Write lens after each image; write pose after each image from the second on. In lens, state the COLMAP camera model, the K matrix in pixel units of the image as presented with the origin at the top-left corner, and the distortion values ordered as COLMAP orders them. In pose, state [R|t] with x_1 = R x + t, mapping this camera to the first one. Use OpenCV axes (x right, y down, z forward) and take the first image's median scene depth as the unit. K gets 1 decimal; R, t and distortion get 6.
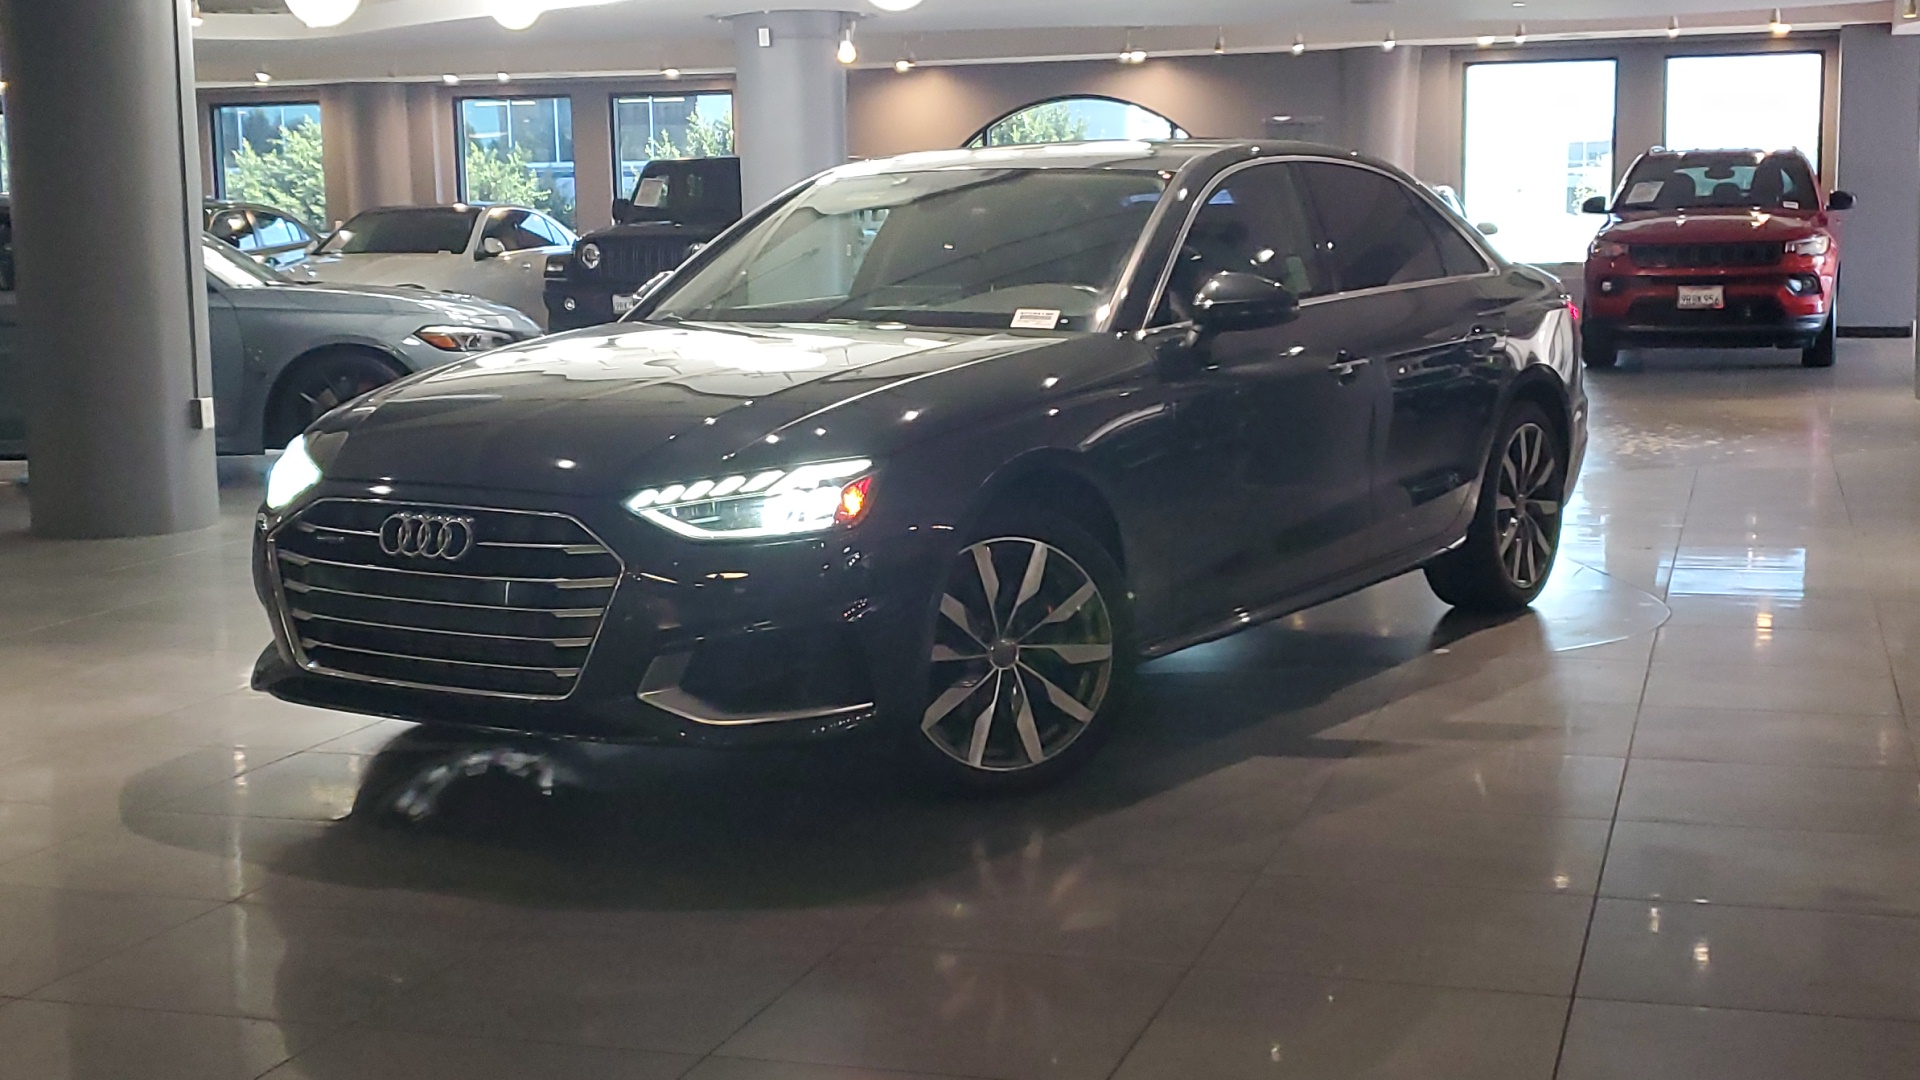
lens RADIAL K [[1574.5, 0, 954.7], [0, 1574.5, 520.3], [0, 0, 1]] dist [0.057510, -0.118928]
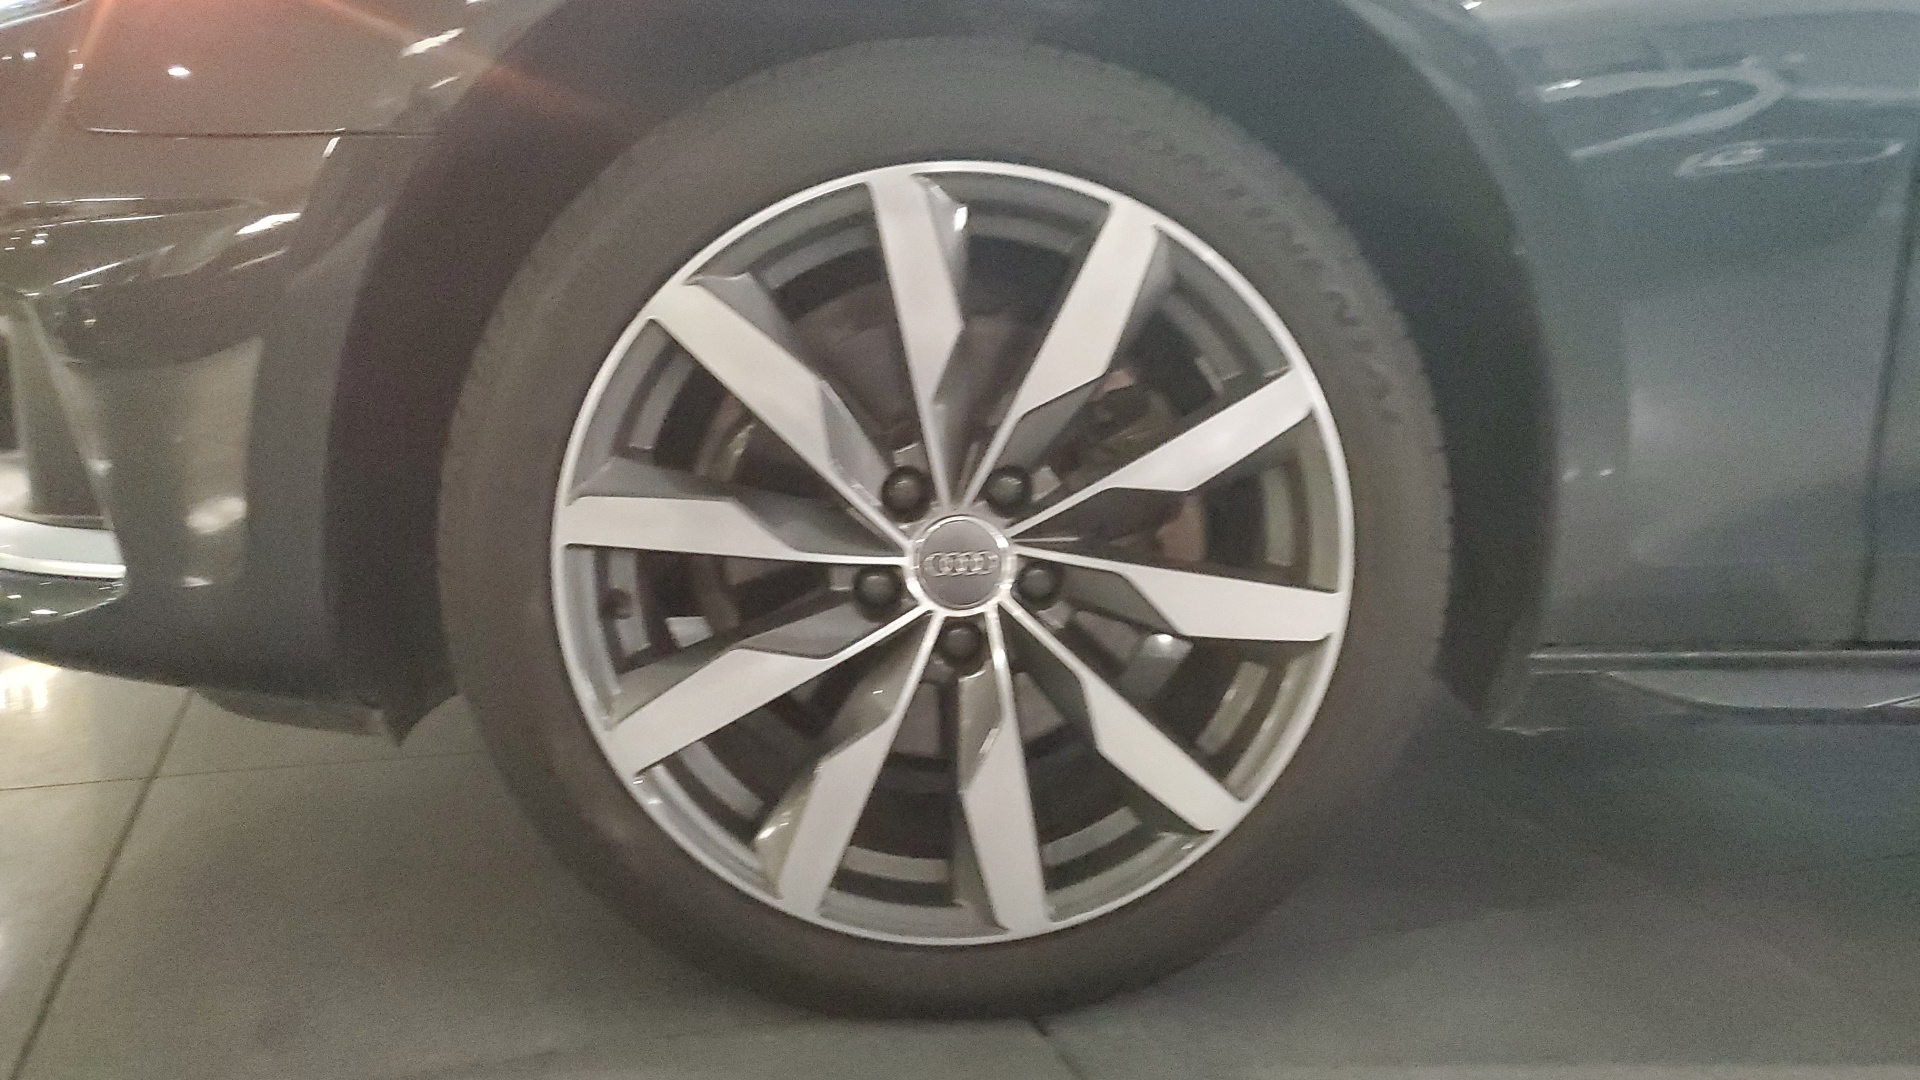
lens RADIAL K [[1574.5, 0, 962.7], [0, 1574.5, 541.5], [0, 0, 1]] dist [0.057510, -0.118928]
pose [[0.945644, 0.168395, -0.278211, 0.114453], [-0.135480, 0.981716, 0.133712, 0.039711], [0.295640, -0.088752, 0.951168, 0.711696]]
